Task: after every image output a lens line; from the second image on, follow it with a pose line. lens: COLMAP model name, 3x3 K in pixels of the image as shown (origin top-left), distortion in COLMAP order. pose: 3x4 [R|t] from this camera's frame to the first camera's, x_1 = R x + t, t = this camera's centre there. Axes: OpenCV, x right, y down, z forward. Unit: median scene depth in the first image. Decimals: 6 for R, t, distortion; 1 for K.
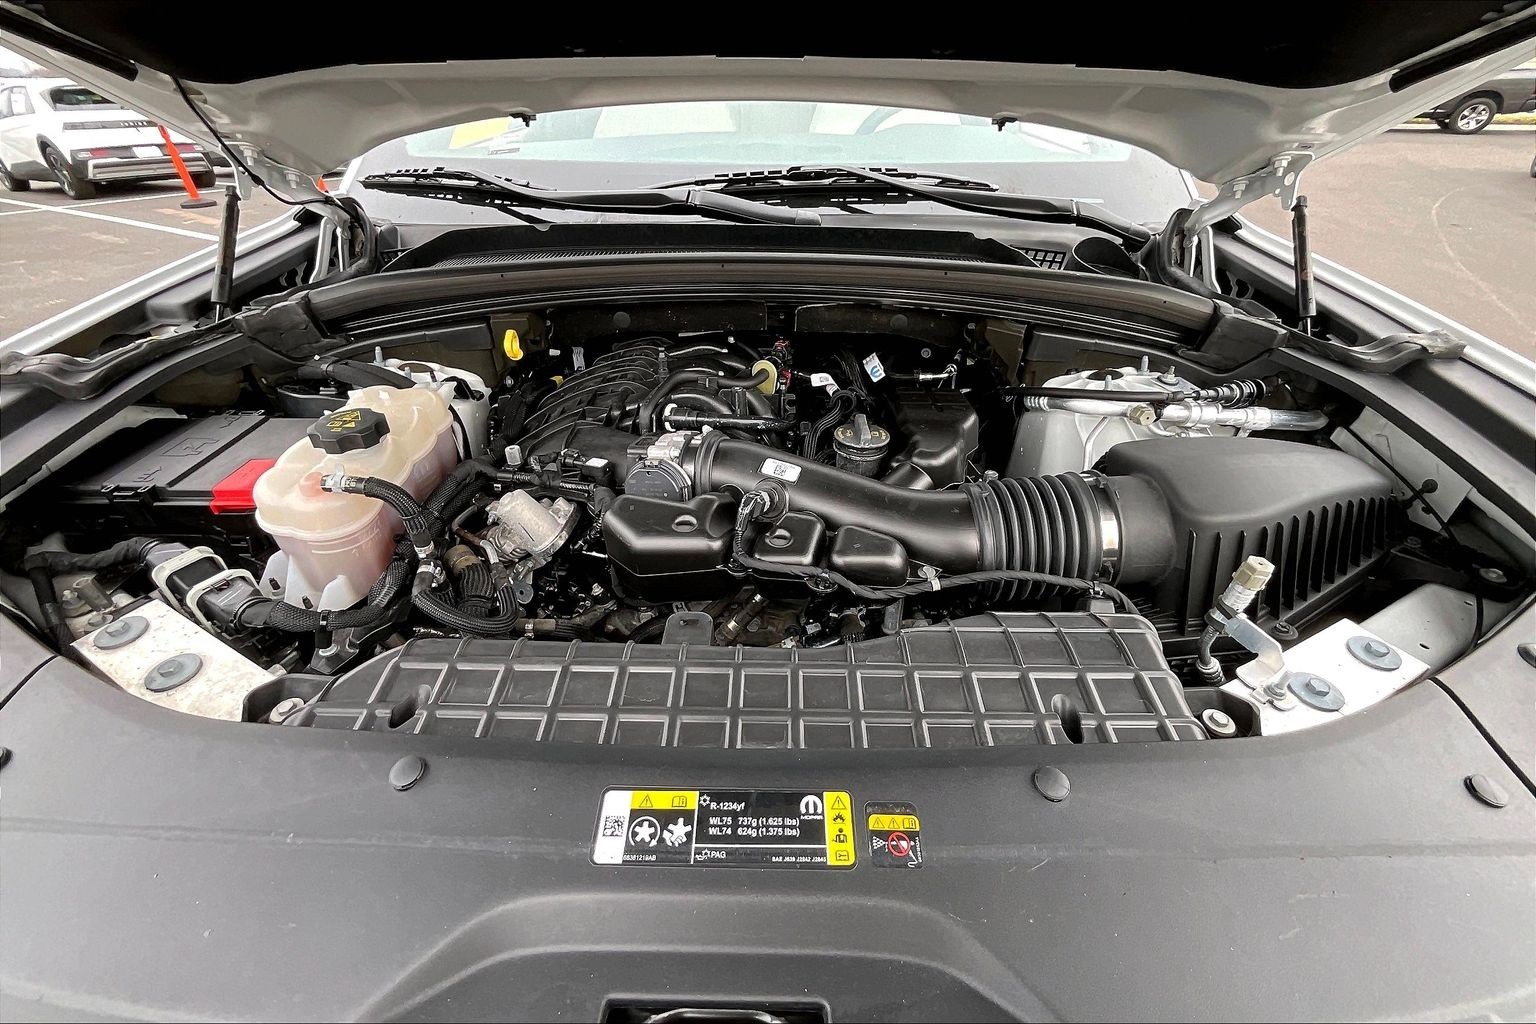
lens RADIAL K [[621.9, 0, 768.3], [0, 621.9, 505.2], [0, 0, 1]] dist [-0.001068, 0.000272]
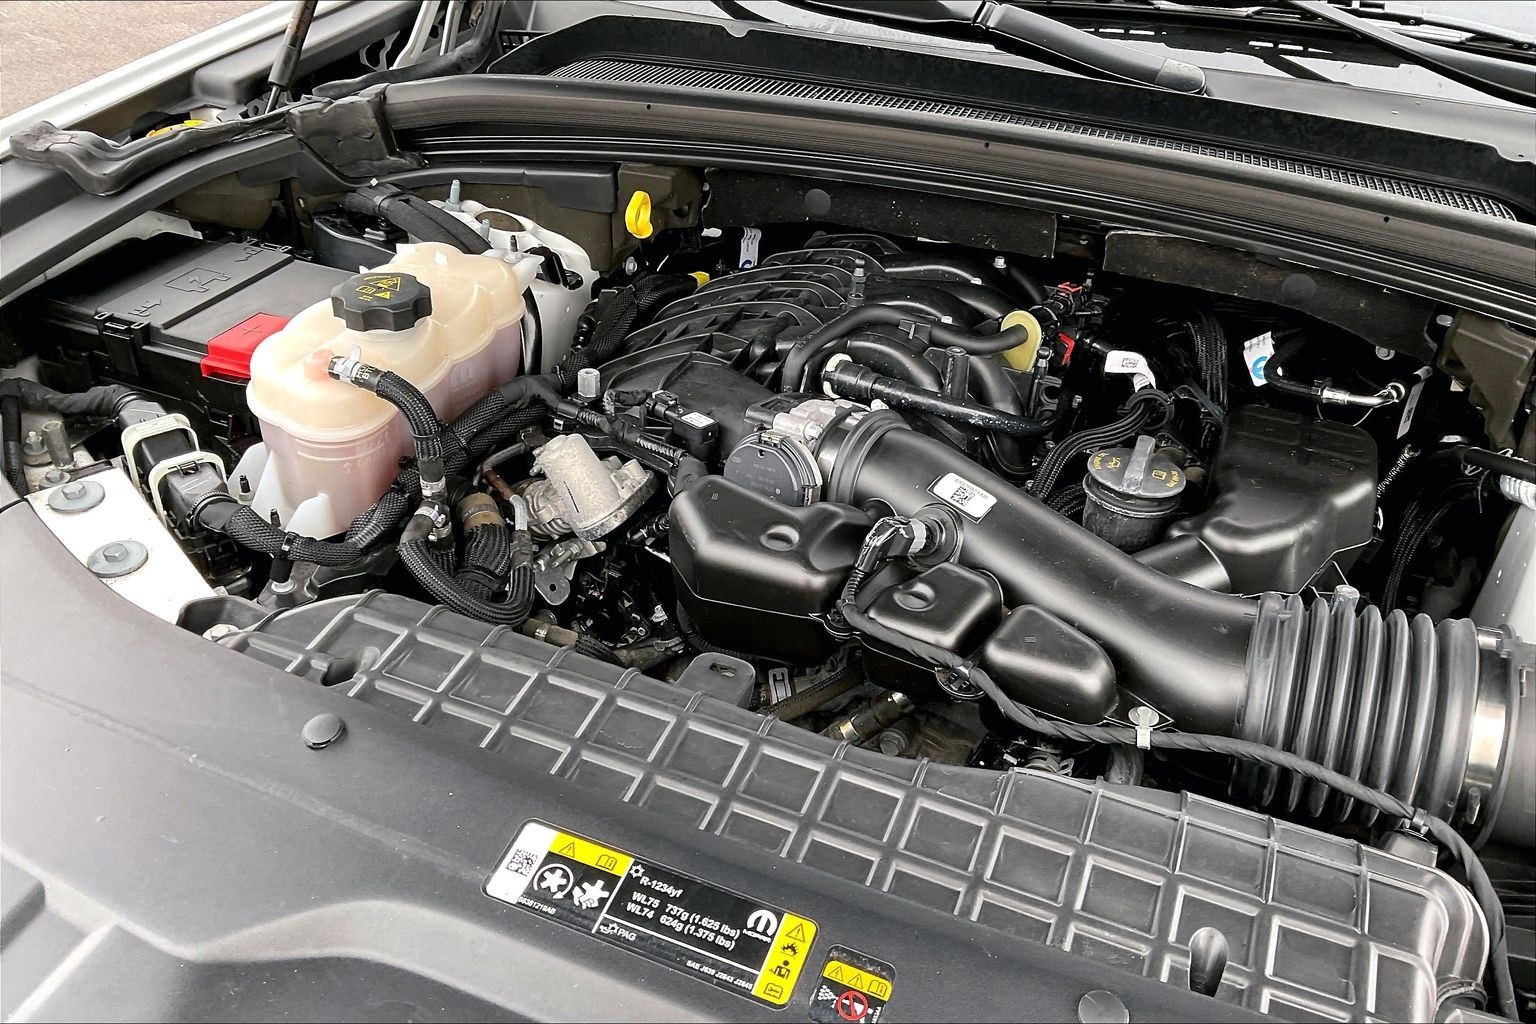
lens RADIAL K [[1261.0, 0, 768.0], [0, 1261.0, 512.0], [0, 0, 1]] dist [0.149192, -0.343755]
pose [[0.928610, 0.234812, -0.287310, 0.224201], [-0.242549, 0.970098, 0.008901, -0.005328], [0.280809, 0.061422, 0.957796, -0.277576]]
